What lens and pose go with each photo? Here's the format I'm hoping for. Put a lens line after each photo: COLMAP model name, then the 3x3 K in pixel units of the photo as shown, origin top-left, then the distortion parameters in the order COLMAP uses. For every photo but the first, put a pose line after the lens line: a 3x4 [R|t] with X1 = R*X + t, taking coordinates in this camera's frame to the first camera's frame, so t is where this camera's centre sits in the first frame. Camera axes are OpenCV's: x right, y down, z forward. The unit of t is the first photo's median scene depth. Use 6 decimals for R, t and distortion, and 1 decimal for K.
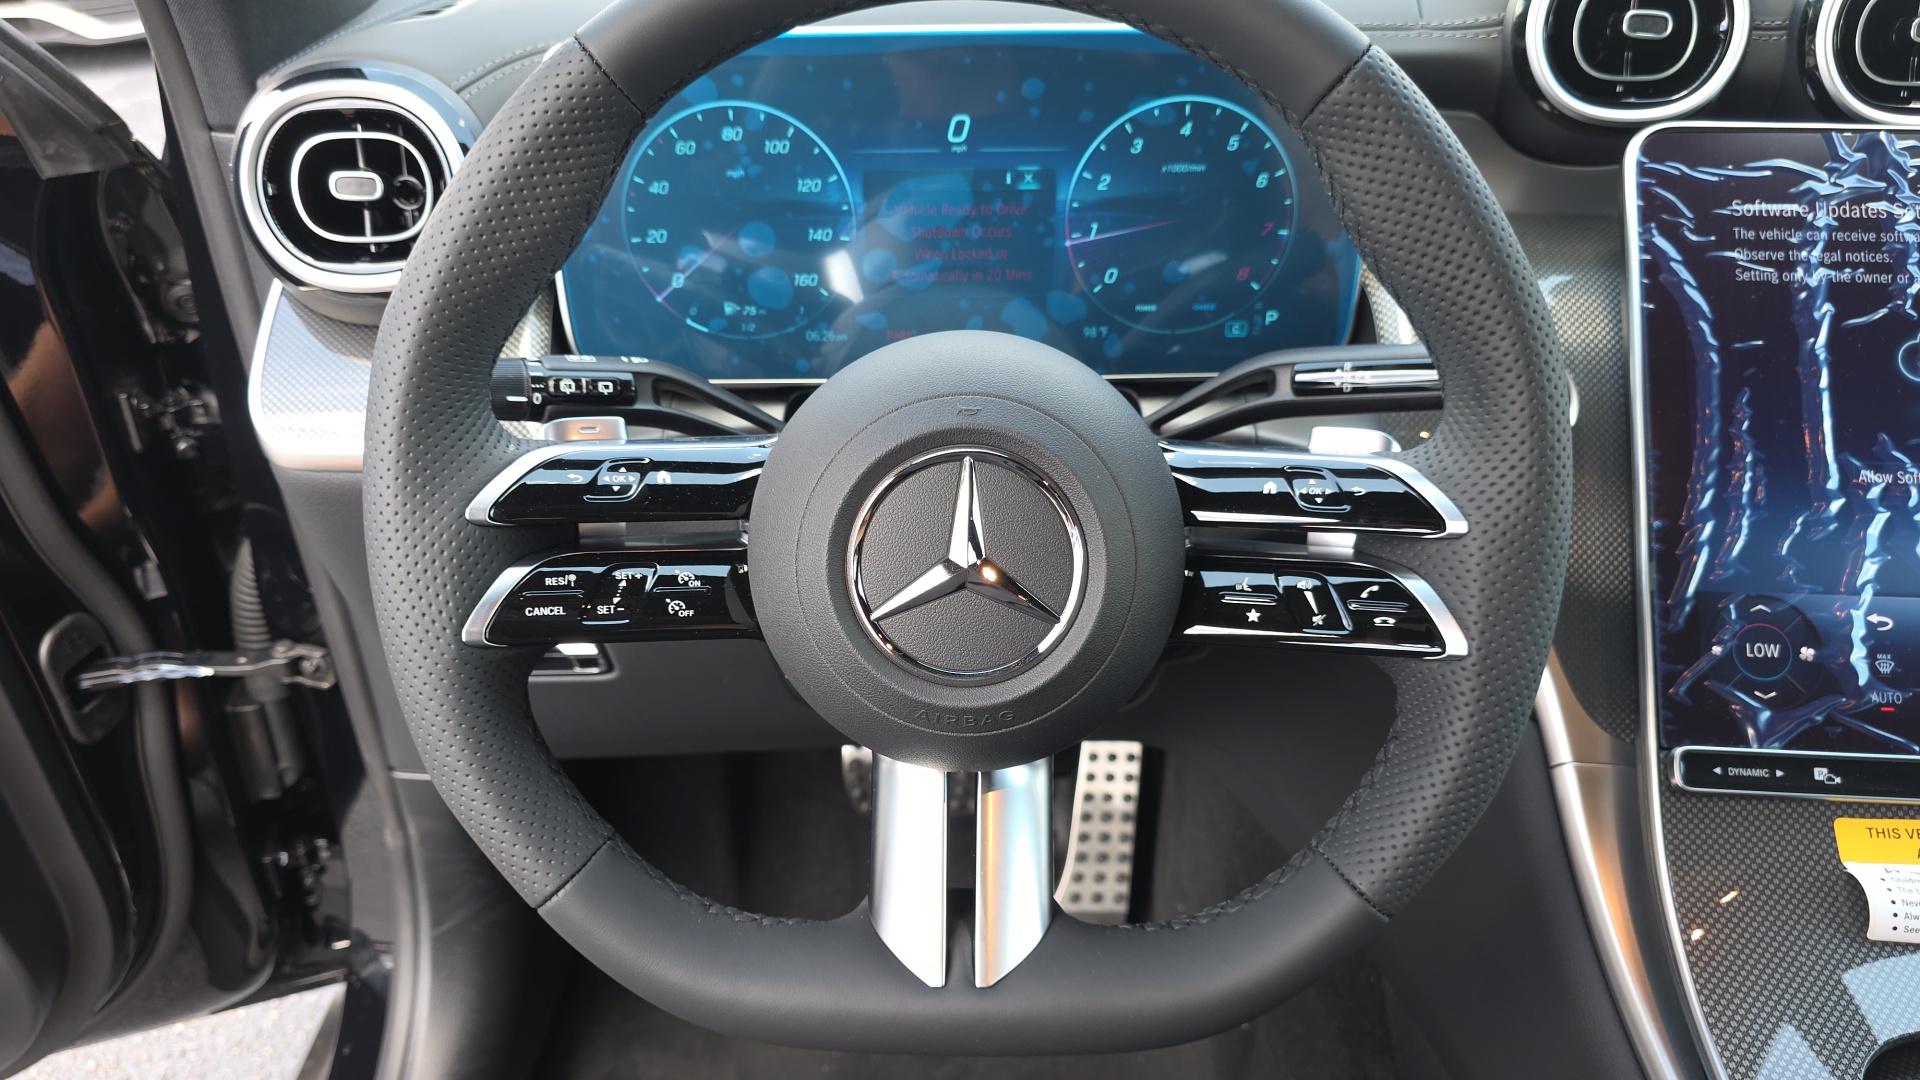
lens RADIAL K [[1317.4, 0, 960.0], [0, 1317.4, 540.0], [0, 0, 1]] dist [0.038665, -0.061038]
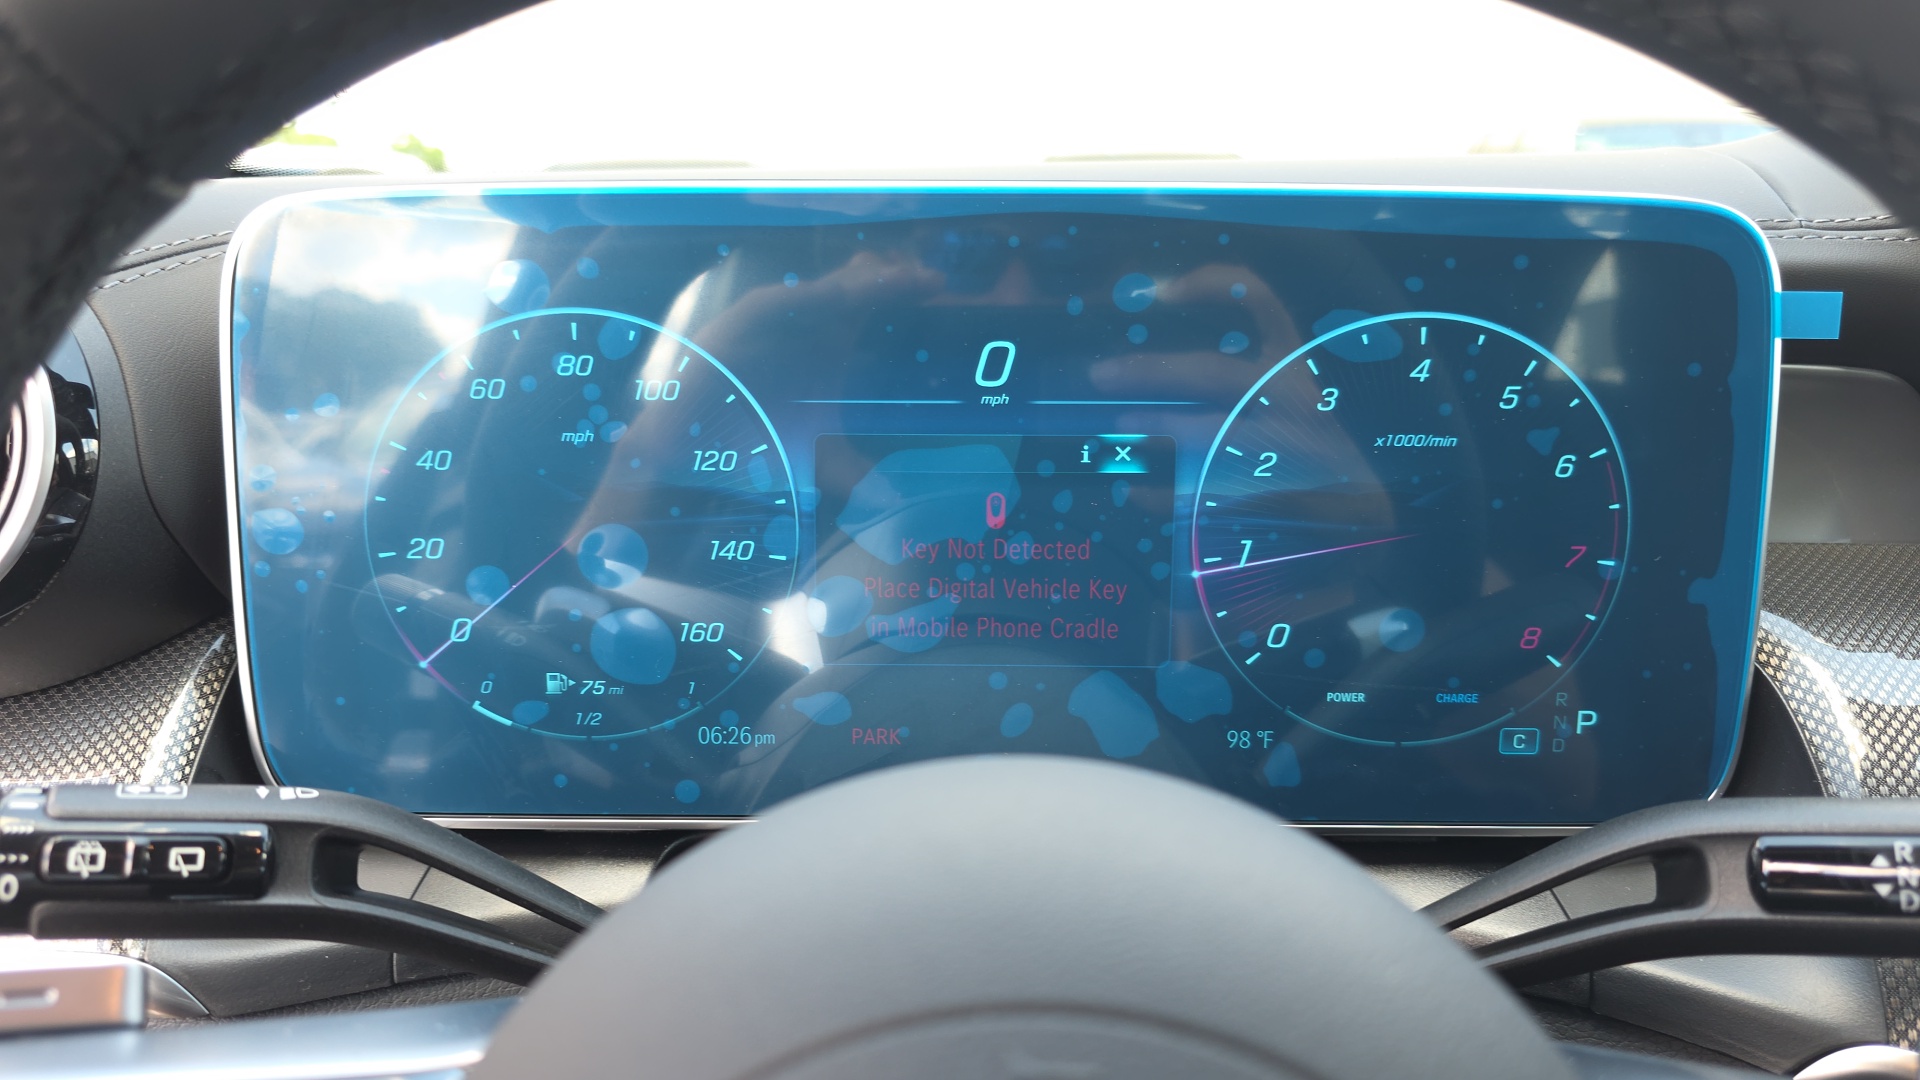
lens RADIAL K [[1305.7, 0, 925.1], [0, 1305.7, 601.2], [0, 0, 1]] dist [0.111344, -0.183525]
pose [[0.998981, 0.017408, -0.041637, -0.005408], [-0.026391, 0.973755, -0.226062, -0.093727], [0.036609, 0.226931, 0.973223, 0.495001]]
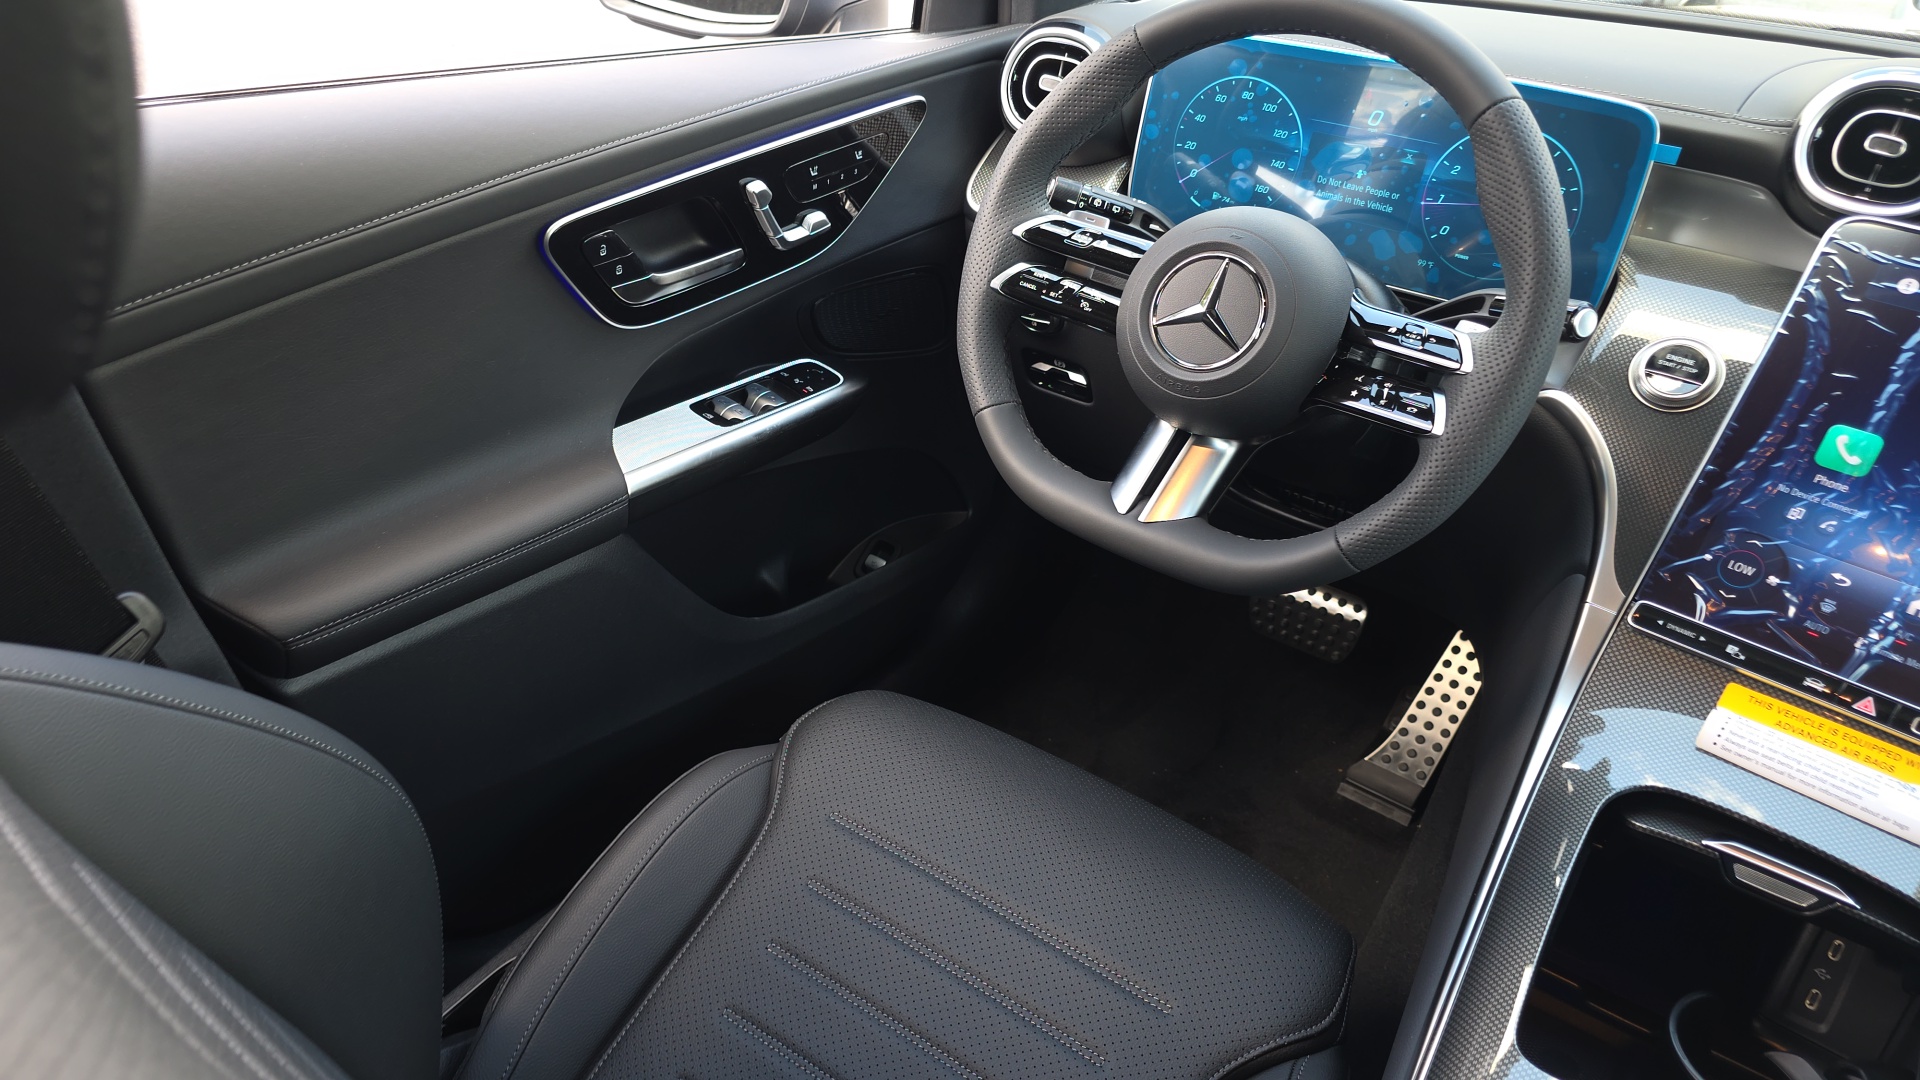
lens RADIAL K [[1317.4, 0, 960.0], [0, 1317.4, 540.0], [0, 0, 1]] dist [0.038665, -0.061038]
pose [[0.801013, 0.350520, -0.485299, 0.561899], [-0.346233, 0.932576, 0.102101, 0.185857], [0.488366, 0.086242, 0.868367, -0.627200]]
